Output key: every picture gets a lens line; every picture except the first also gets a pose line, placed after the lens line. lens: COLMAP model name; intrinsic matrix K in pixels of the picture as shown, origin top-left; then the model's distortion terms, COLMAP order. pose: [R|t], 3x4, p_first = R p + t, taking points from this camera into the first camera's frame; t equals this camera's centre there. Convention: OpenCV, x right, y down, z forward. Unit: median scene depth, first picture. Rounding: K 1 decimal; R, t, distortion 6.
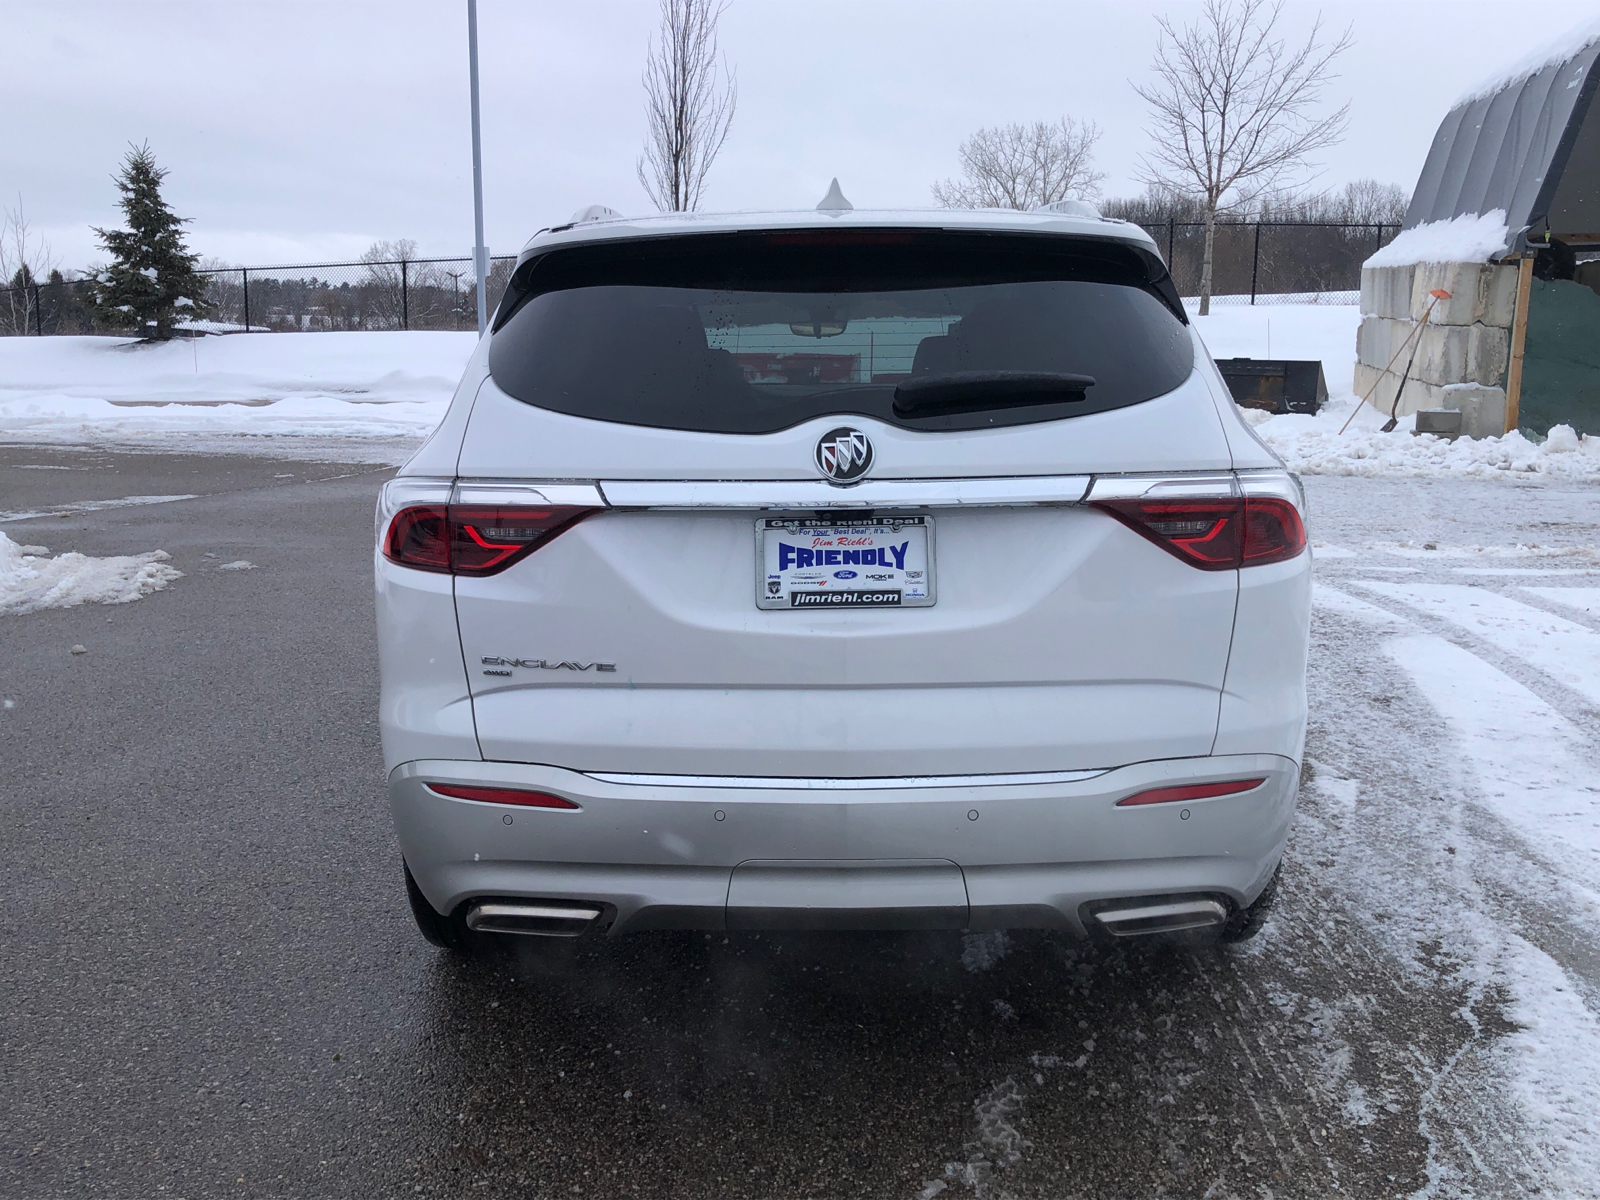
lens RADIAL K [[1501.4, 0, 807.2], [0, 1501.4, 592.6], [0, 0, 1]] dist [0.023171, 0.000000]
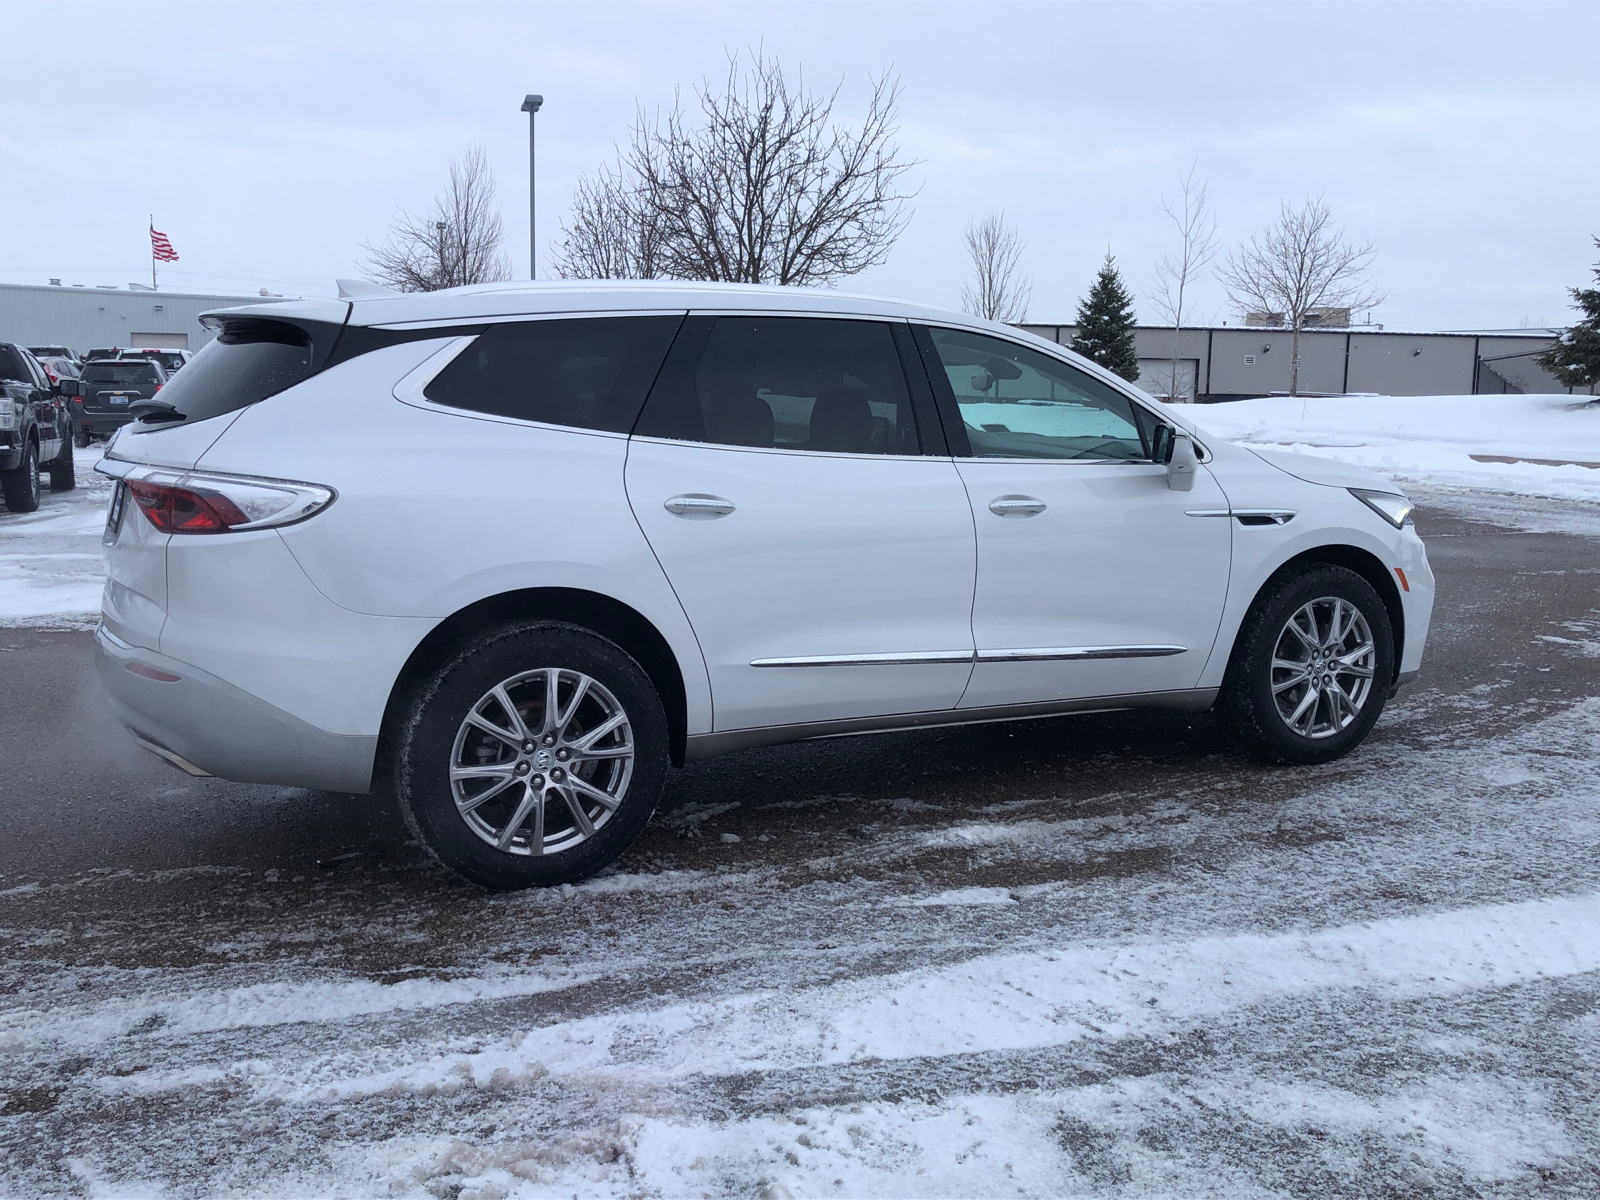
lens RADIAL K [[1501.4, 0, 803.5], [0, 1501.4, 606.1], [0, 0, 1]] dist [0.023171, 0.000000]
pose [[0.460378, 0.140166, -0.876588, 1.790547], [-0.166461, 0.983571, 0.069849, -0.144600], [0.871977, 0.113761, 0.476146, 0.787681]]
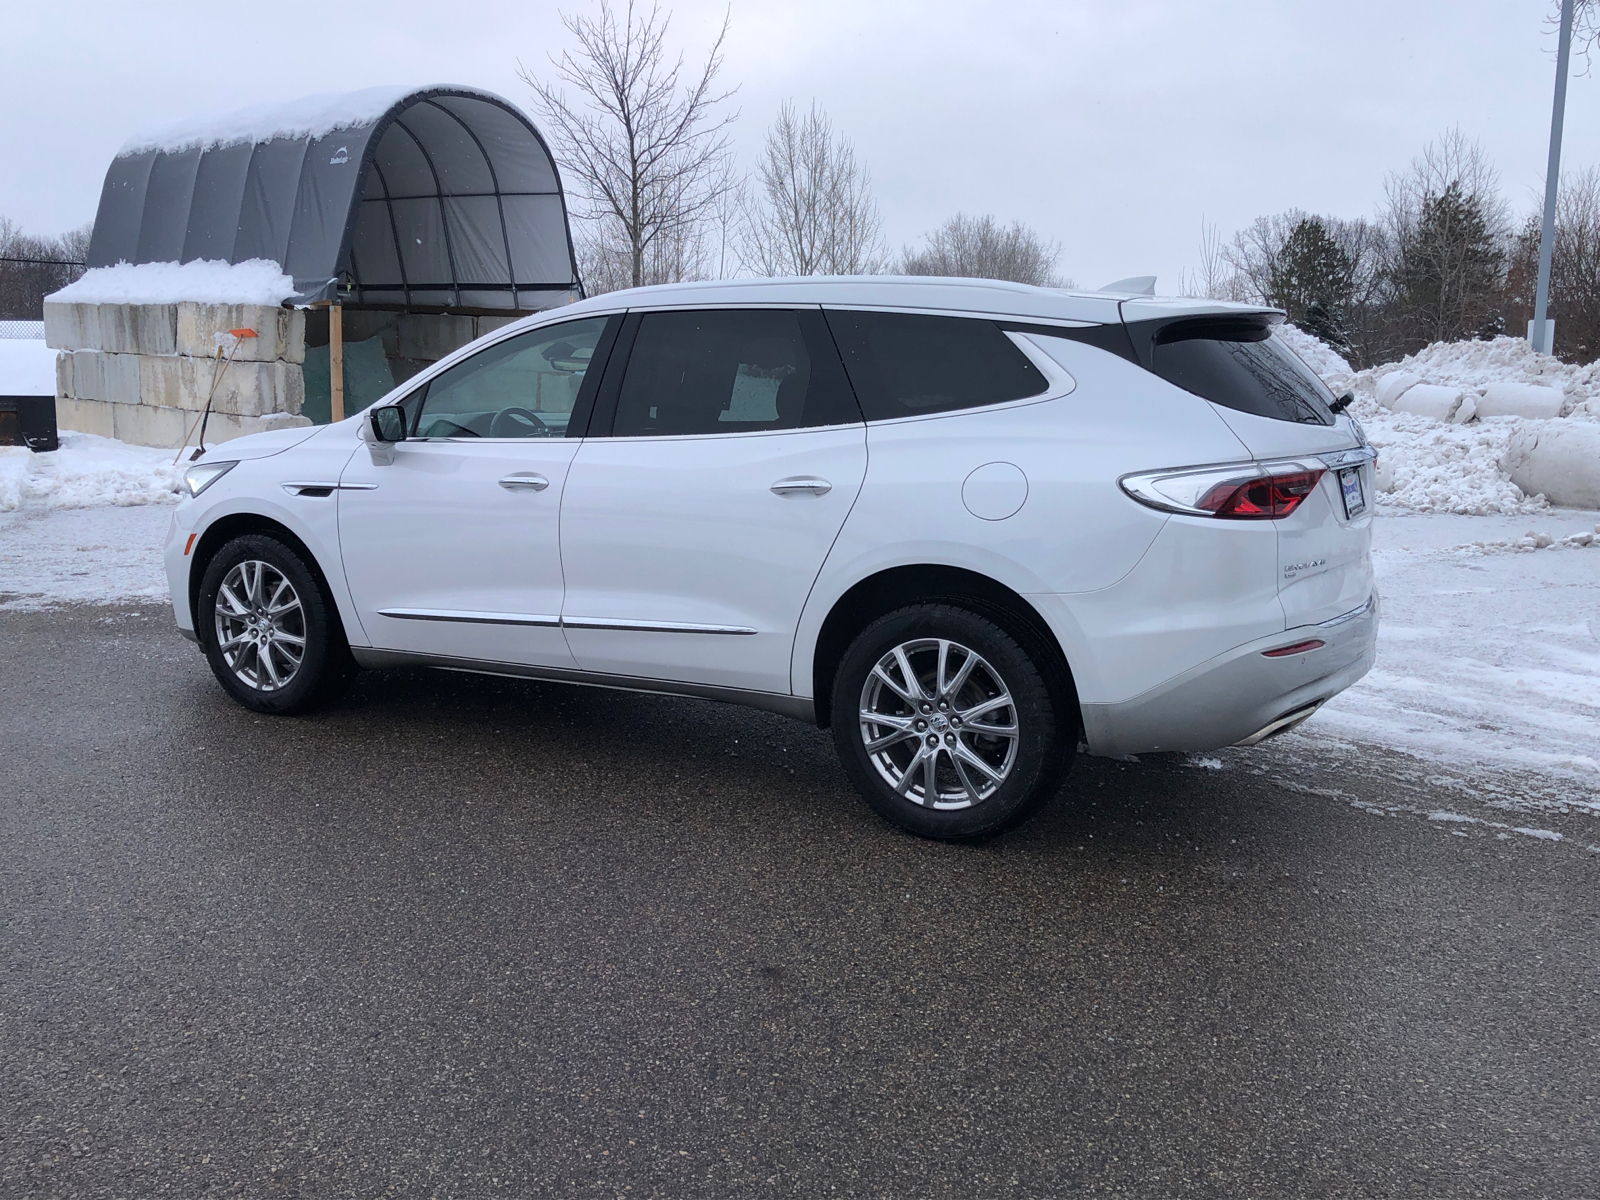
lens RADIAL K [[1501.4, 0, 792.0], [0, 1501.4, 602.7], [0, 0, 1]] dist [0.023171, 0.000000]
pose [[0.499275, -0.131921, 0.856342, -1.797753], [0.145218, 0.987101, 0.067397, -0.102281], [-0.854188, 0.090707, 0.511992, 0.582291]]
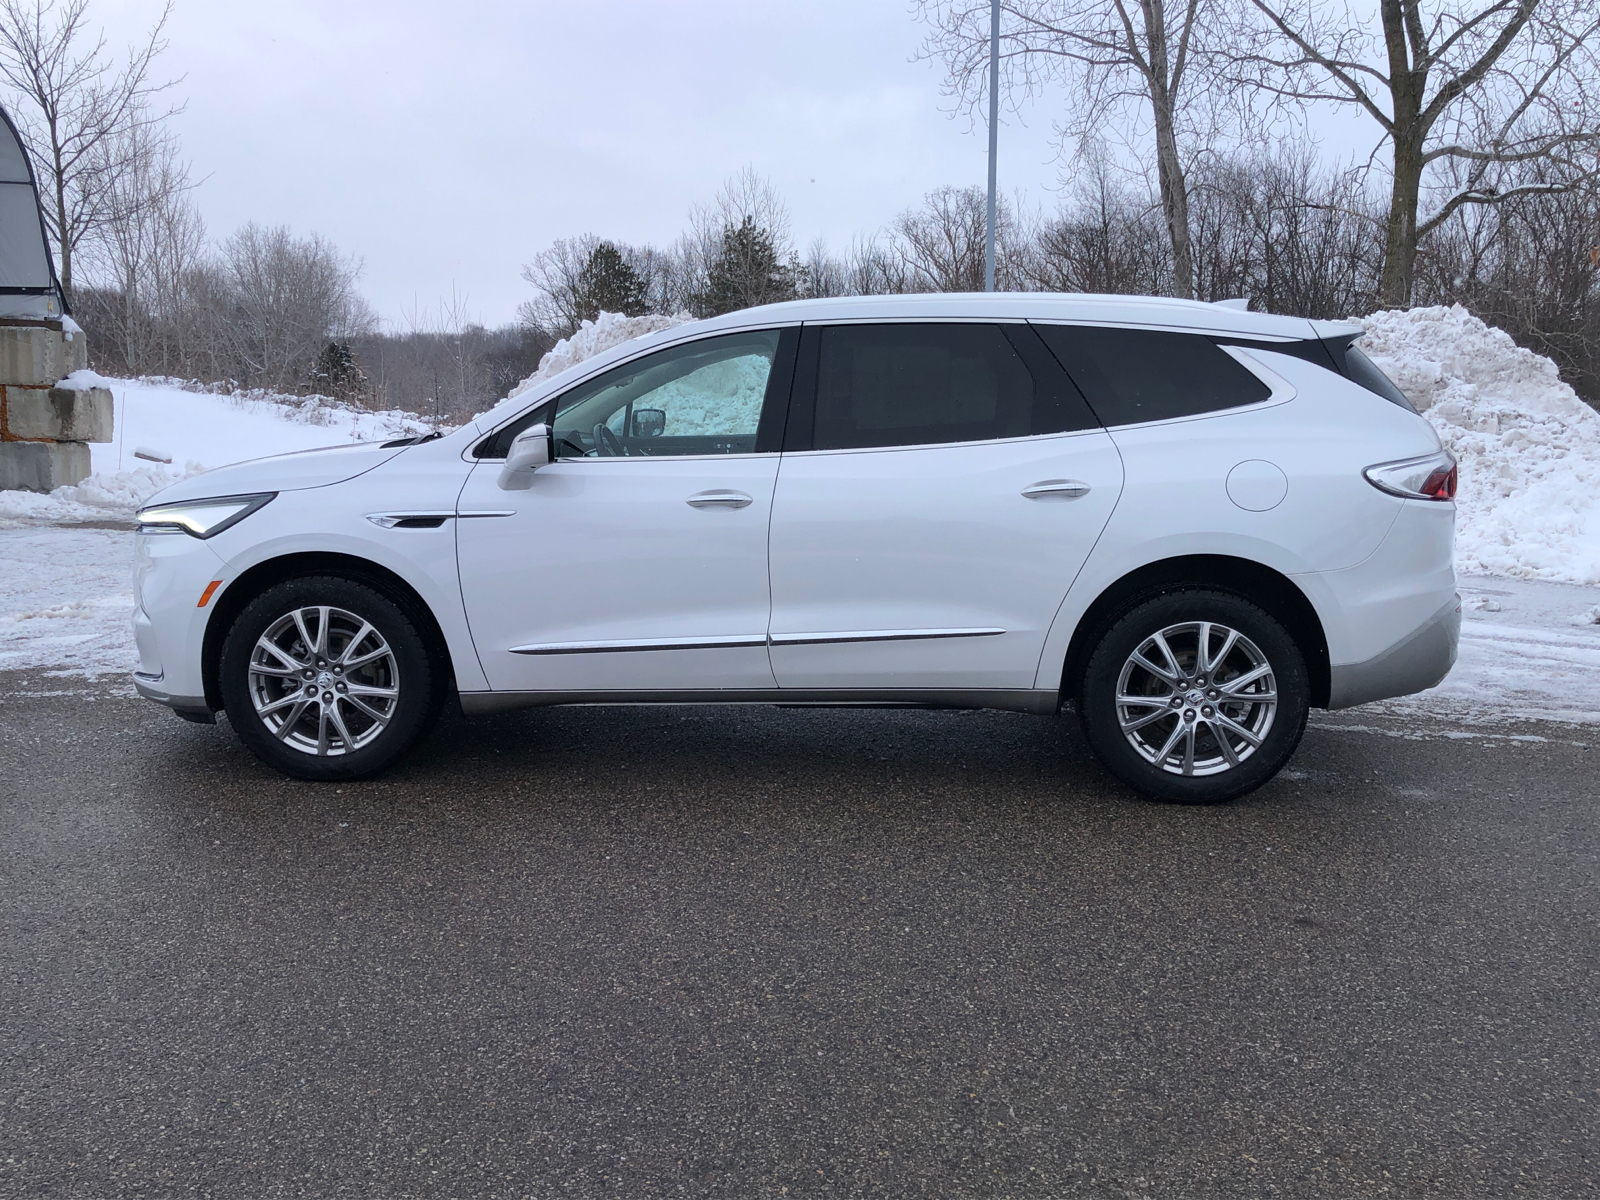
lens RADIAL K [[1501.4, 0, 790.0], [0, 1501.4, 612.9], [0, 0, 1]] dist [0.023171, 0.000000]
pose [[0.052560, -0.149220, 0.987406, -2.145348], [0.174143, 0.974992, 0.138074, -0.279201], [-0.983317, 0.164692, 0.077232, 1.641516]]
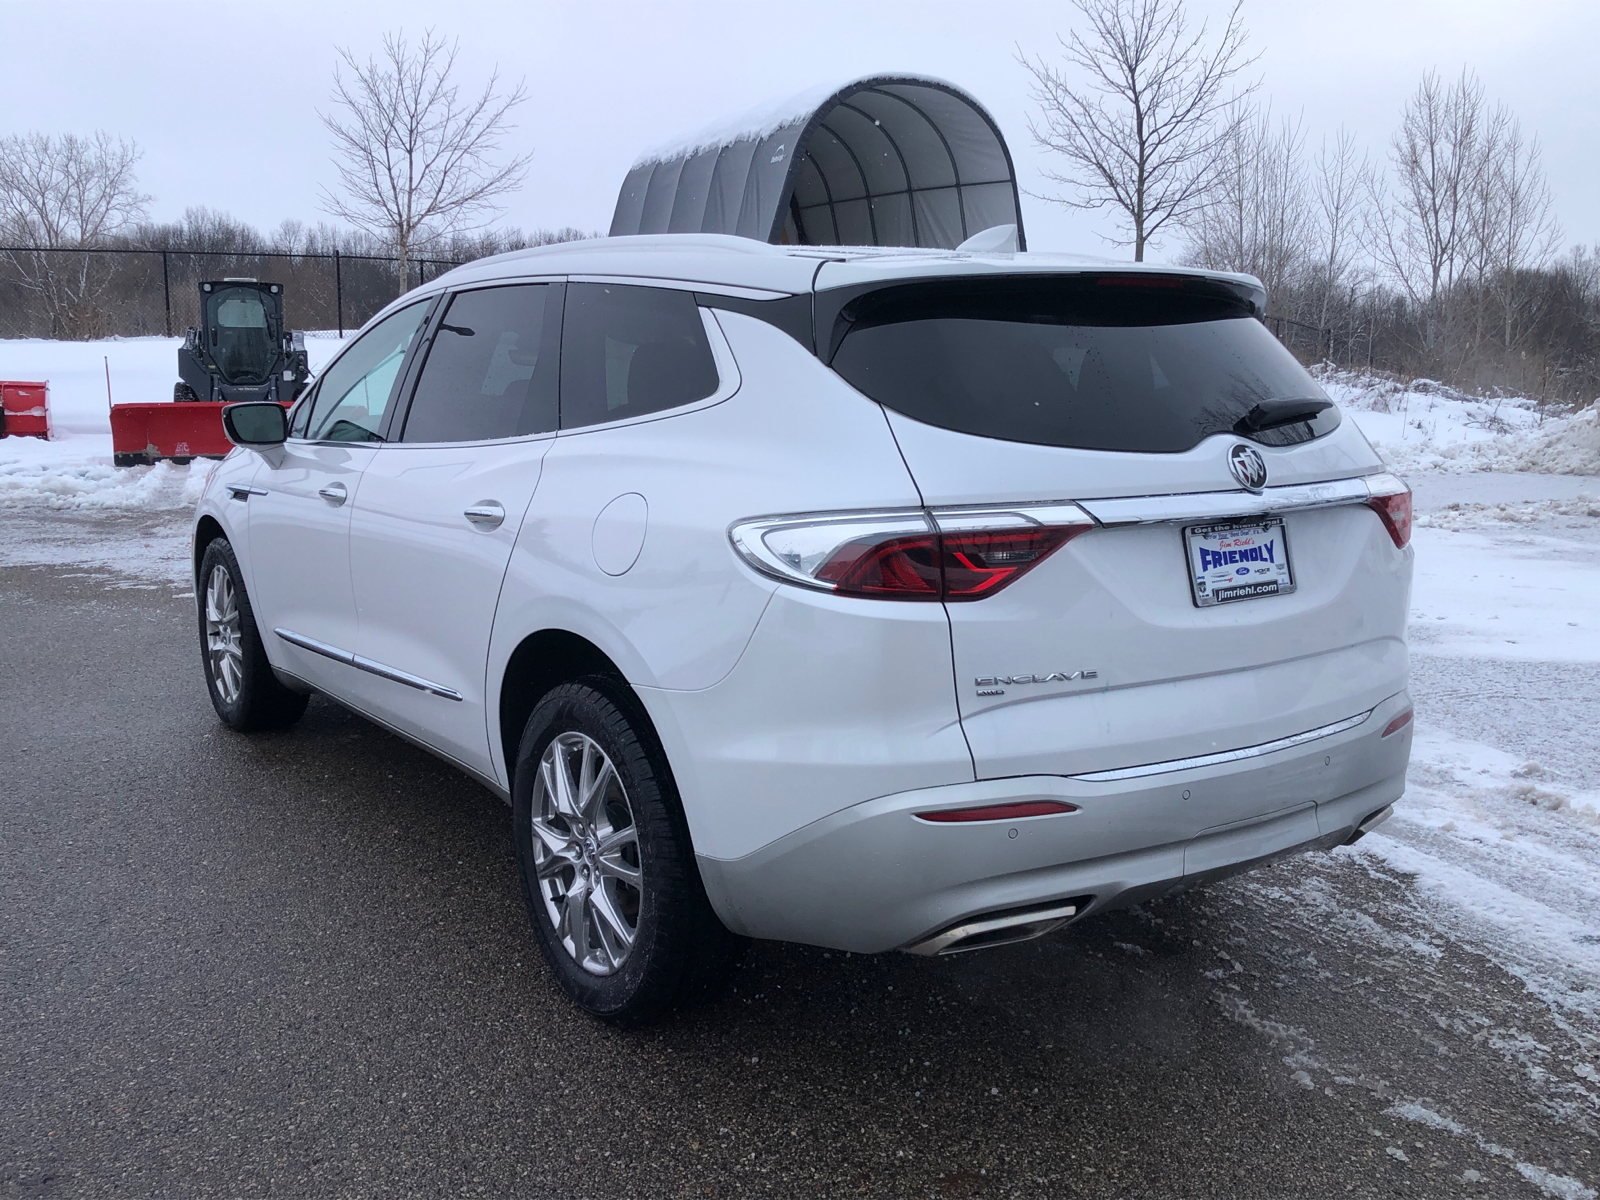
lens RADIAL K [[1501.4, 0, 794.7], [0, 1501.4, 596.9], [0, 0, 1]] dist [0.023171, 0.000000]
pose [[0.815374, -0.083375, 0.572900, -0.842702], [0.094119, 0.995501, 0.010923, -0.033849], [-0.571233, 0.045015, 0.819553, 0.217428]]
